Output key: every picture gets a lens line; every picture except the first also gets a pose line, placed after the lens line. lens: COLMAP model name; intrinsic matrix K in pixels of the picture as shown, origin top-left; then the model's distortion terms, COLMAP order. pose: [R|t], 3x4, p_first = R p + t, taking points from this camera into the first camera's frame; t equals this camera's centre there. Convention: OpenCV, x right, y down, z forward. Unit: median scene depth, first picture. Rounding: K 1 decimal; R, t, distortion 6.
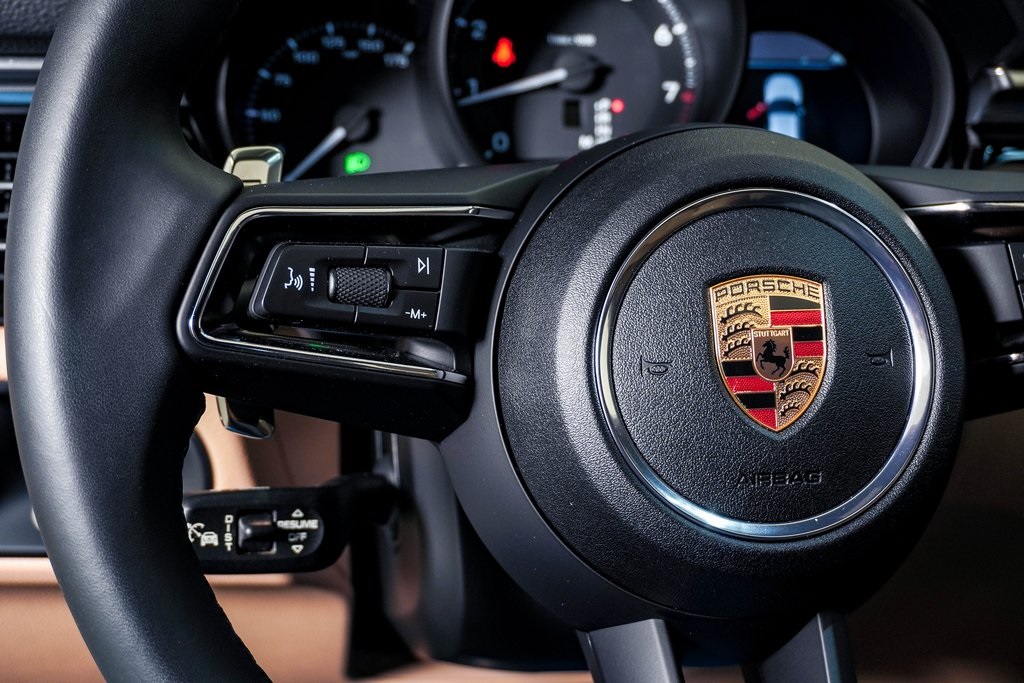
lens RADIAL K [[1502.4, 0, 501.5], [0, 1502.4, 341.6], [0, 0, 1]] dist [0.025957, 0.000000]
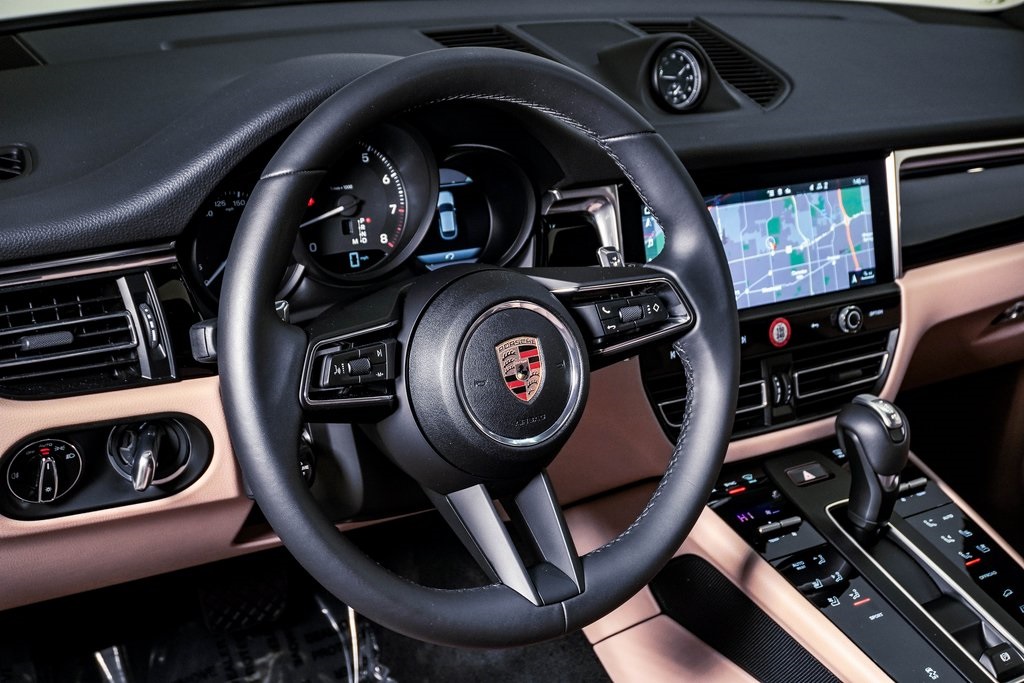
lens RADIAL K [[1372.1, 0, 506.8], [0, 1372.1, 337.6], [0, 0, 1]] dist [-0.010447, 0.000000]
pose [[0.918580, -0.133182, 0.372120, -0.434141], [0.096533, 0.988602, 0.115529, -0.198390], [-0.383265, -0.070201, 0.920967, -0.677800]]
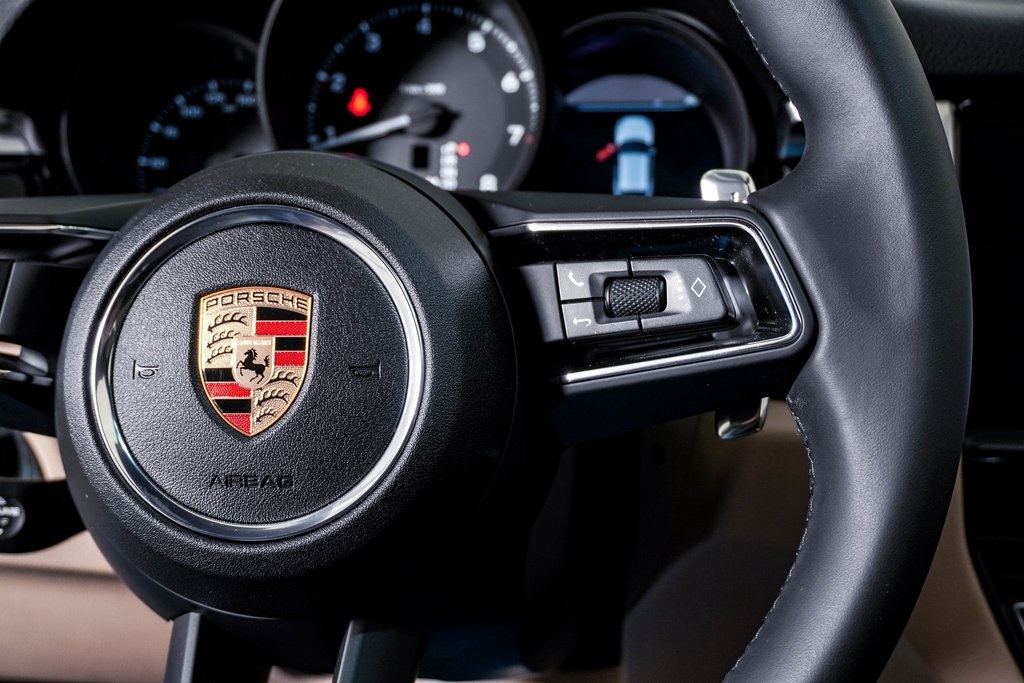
lens RADIAL K [[1372.1, 0, 516.0], [0, 1372.1, 340.7], [0, 0, 1]] dist [-0.010447, 0.000000]
pose [[0.953829, 0.019869, -0.299692, 0.417447], [-0.033320, 0.998650, -0.039838, 0.016542], [0.298496, 0.047985, 0.953204, 0.095151]]
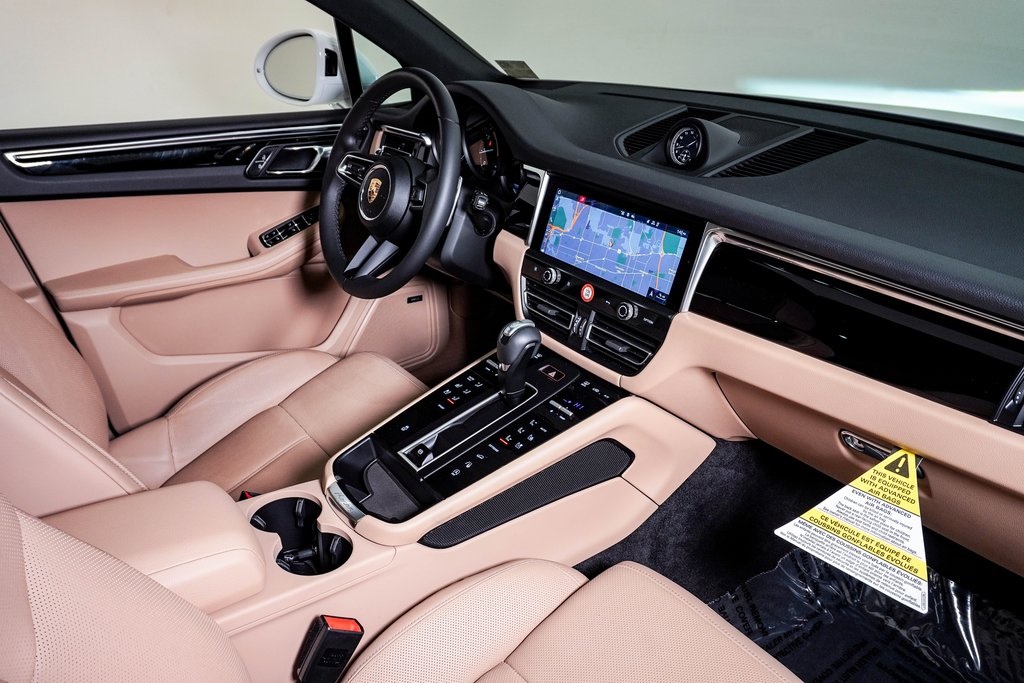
lens RADIAL K [[815.9, 0, 511.6], [0, 815.9, 342.5], [0, 0, 1]] dist [0.002096, 0.003861]
pose [[0.442603, 0.342694, -0.828651, 2.286036], [-0.256369, 0.933882, 0.249280, -0.264182], [0.859289, 0.102108, 0.501195, -0.093932]]
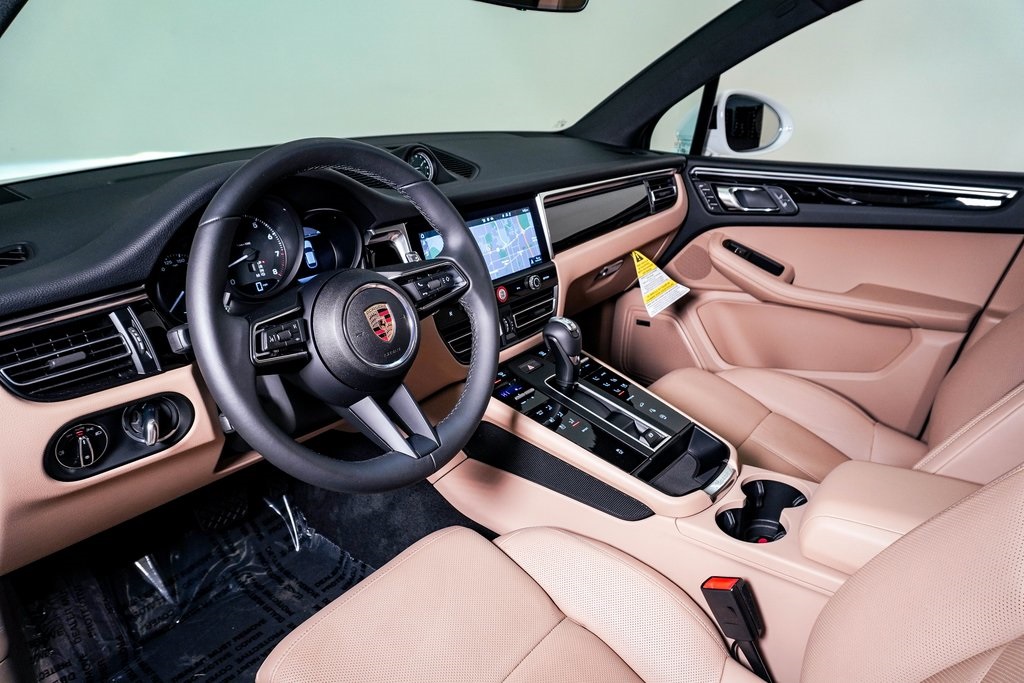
lens RADIAL K [[685.7, 0, 512.7], [0, 685.7, 341.6], [0, 0, 1]] dist [-0.042670, 0.016941]
pose [[0.744363, -0.289329, 0.601842, -0.453270], [0.241023, 0.956916, 0.161928, -0.105196], [-0.622762, 0.024525, 0.782027, -0.446105]]
